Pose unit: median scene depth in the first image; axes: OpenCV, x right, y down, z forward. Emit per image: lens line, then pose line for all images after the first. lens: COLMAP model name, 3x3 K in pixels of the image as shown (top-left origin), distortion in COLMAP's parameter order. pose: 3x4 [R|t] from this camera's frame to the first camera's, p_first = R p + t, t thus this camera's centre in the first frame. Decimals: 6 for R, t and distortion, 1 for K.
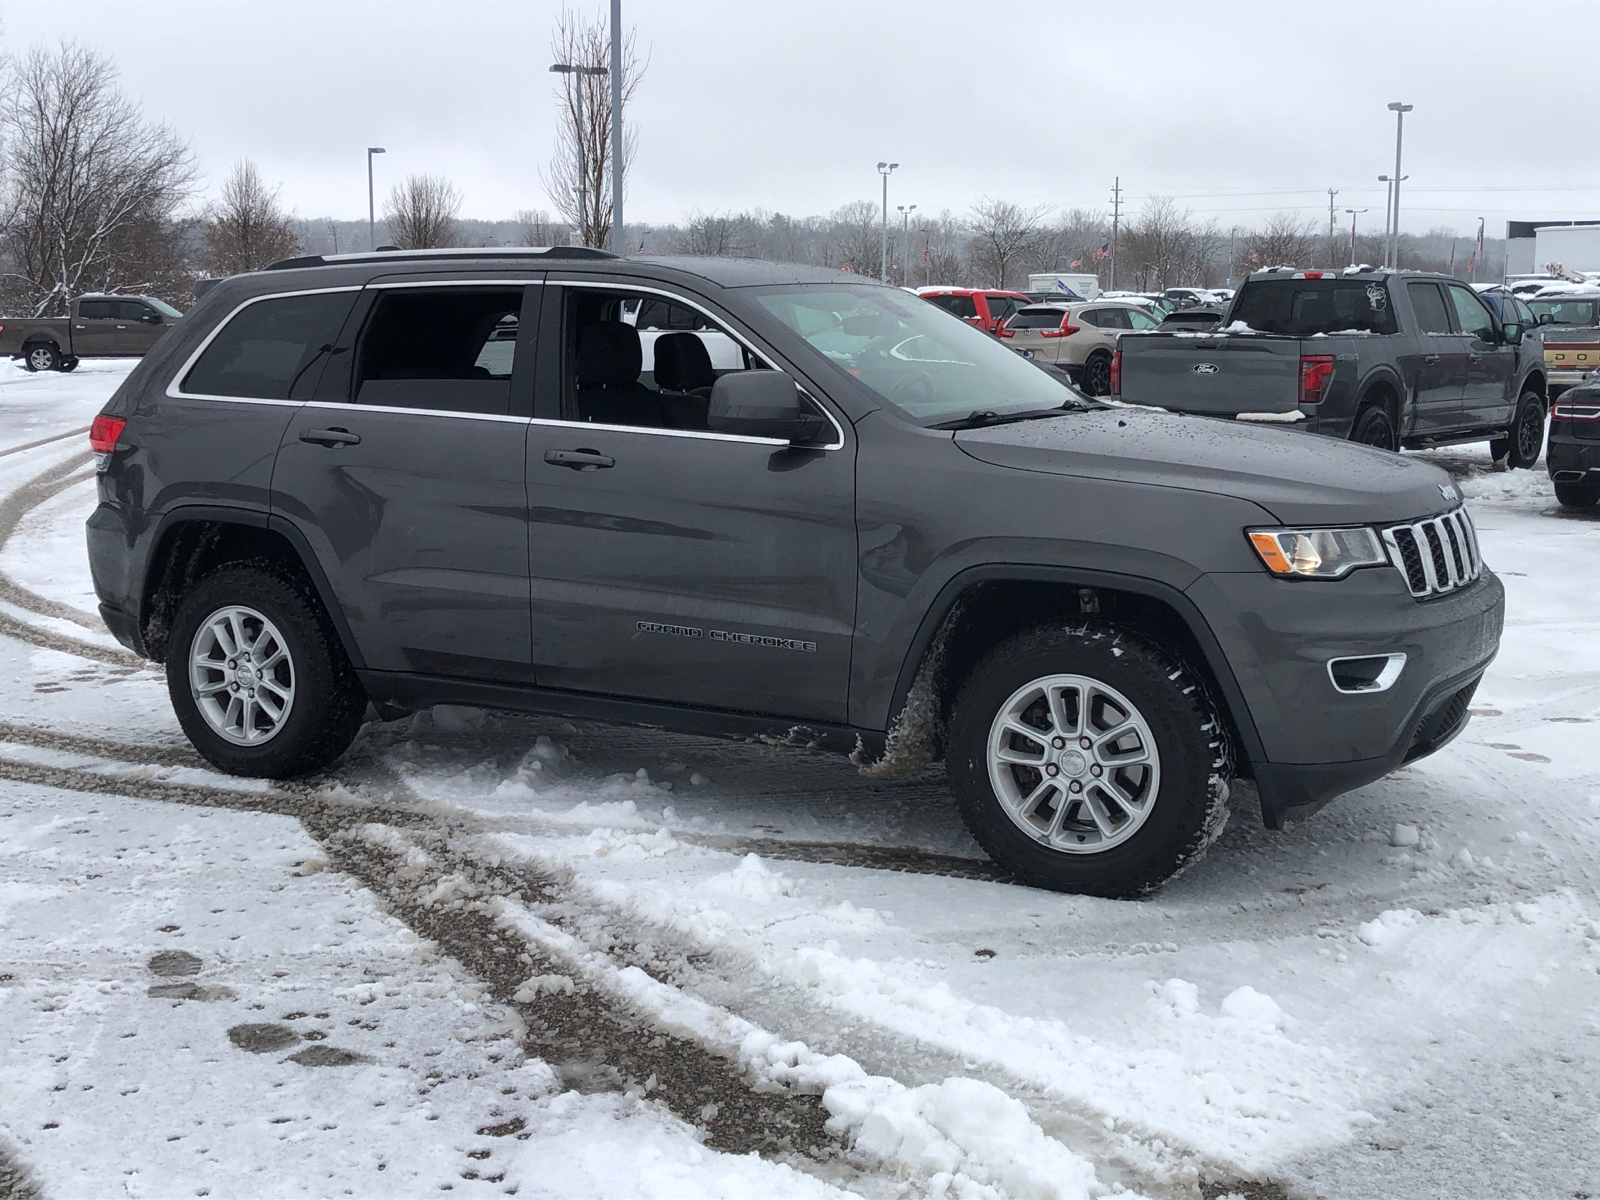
lens RADIAL K [[1870.9, 0, 796.1], [0, 1870.9, 574.0], [0, 0, 1]] dist [0.150851, -0.472783]
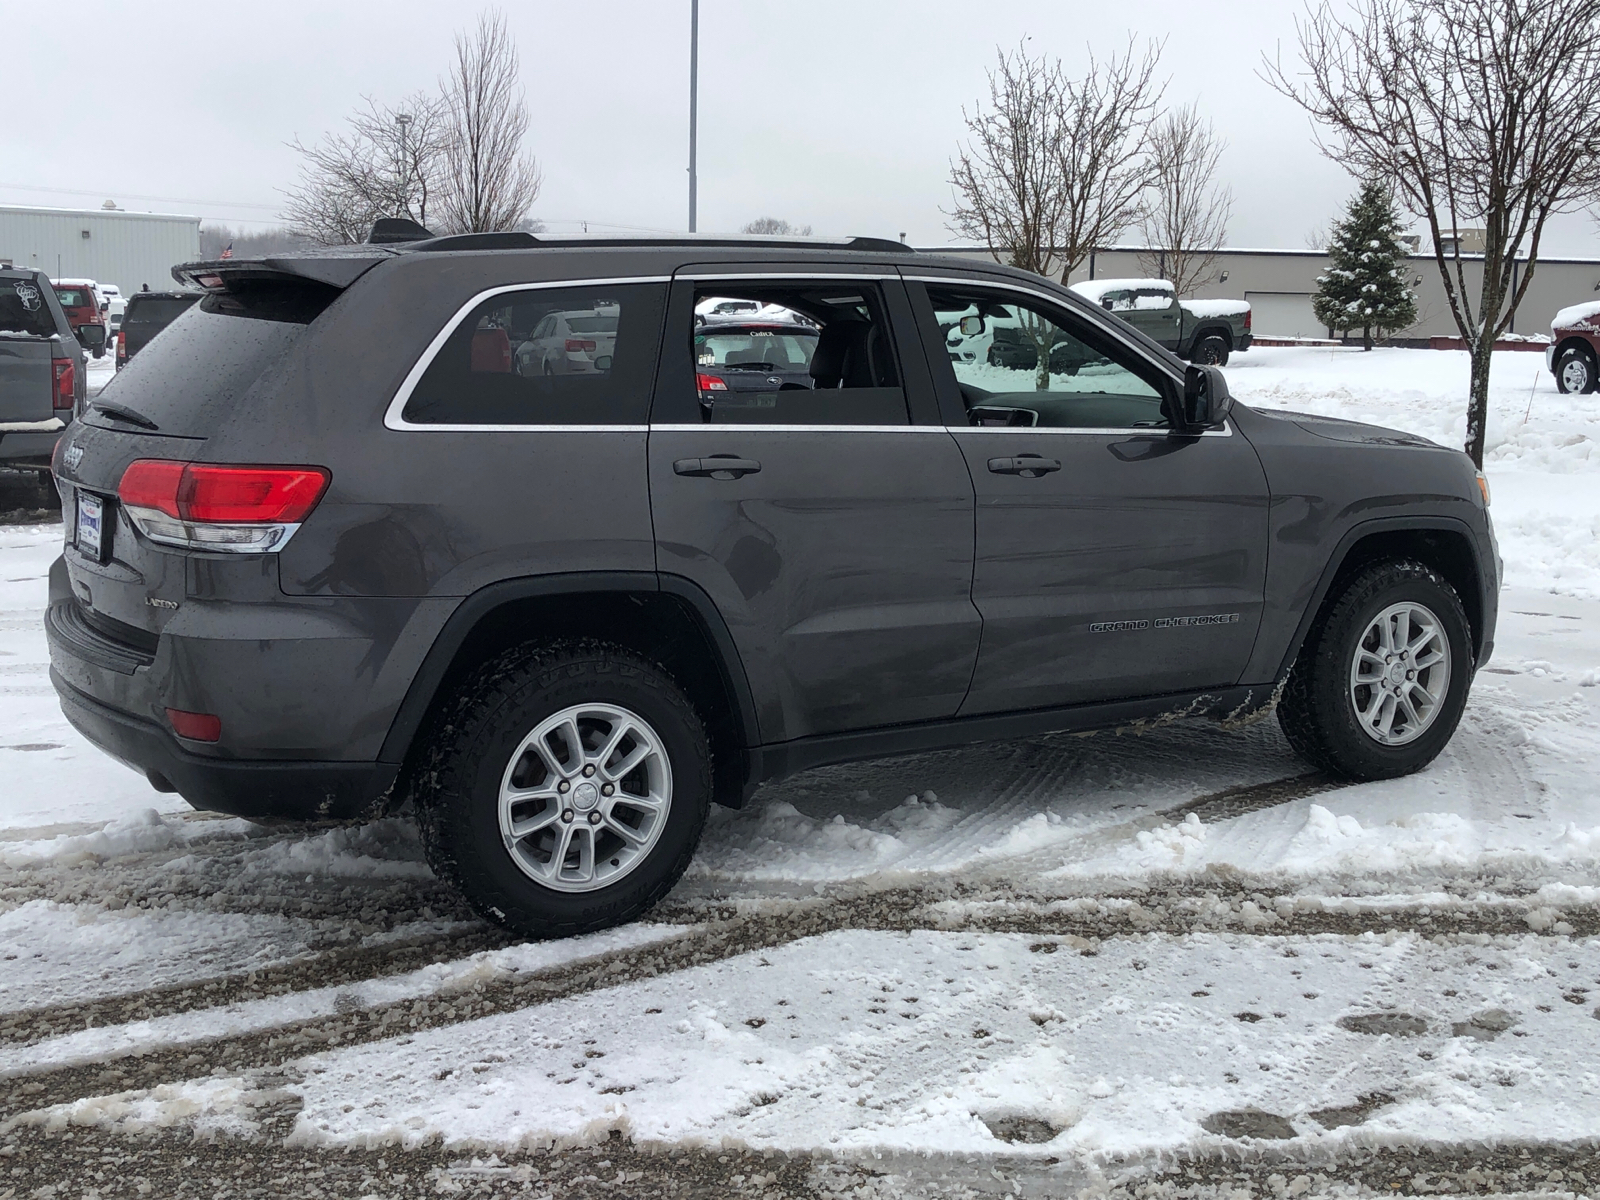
lens RADIAL K [[1870.9, 0, 796.1], [0, 1870.9, 574.0], [0, 0, 1]] dist [0.150851, -0.472783]
pose [[0.493513, -0.112712, 0.862404, -1.076696], [0.113657, 0.991422, 0.064533, -0.087629], [-0.862280, 0.066170, 0.502091, 0.676335]]
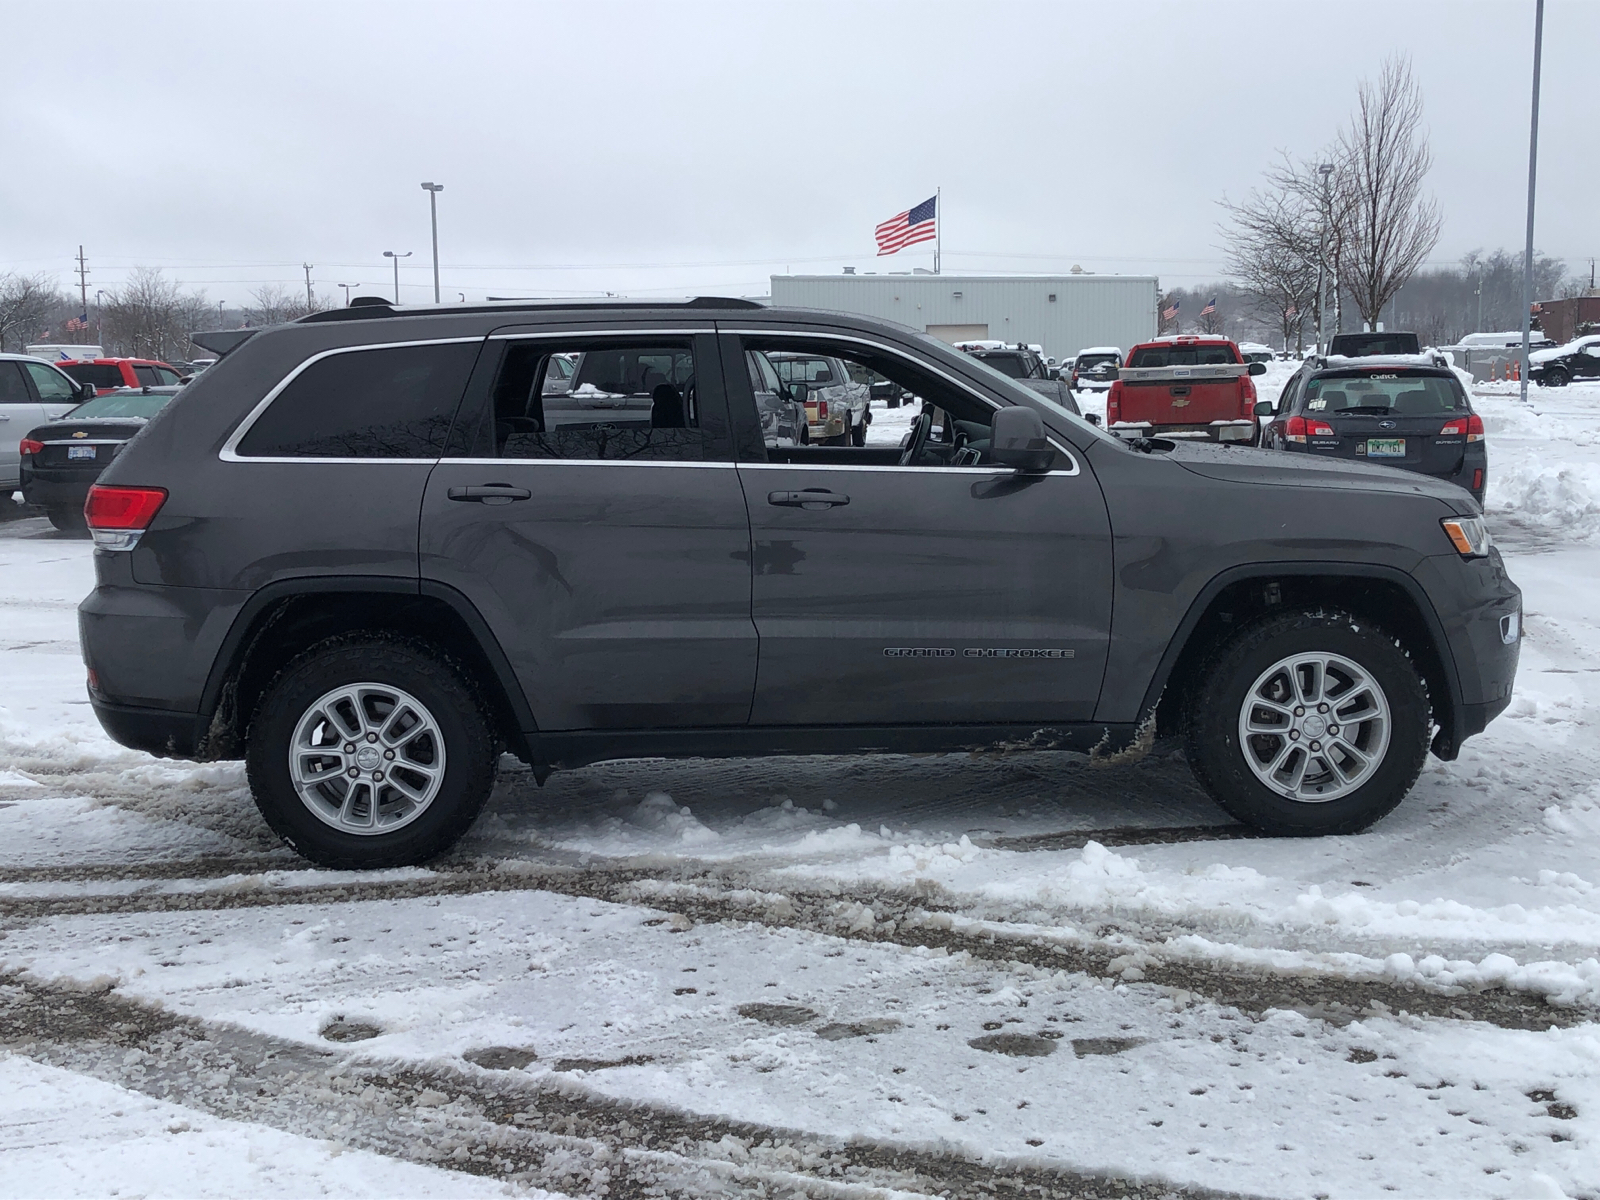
lens RADIAL K [[1870.9, 0, 796.1], [0, 1870.9, 574.0], [0, 0, 1]] dist [0.150851, -0.472783]
pose [[0.860528, -0.065530, 0.505171, -0.699665], [0.084531, 0.996312, -0.014754, -0.005569], [-0.502341, 0.055399, 0.862893, 0.120141]]
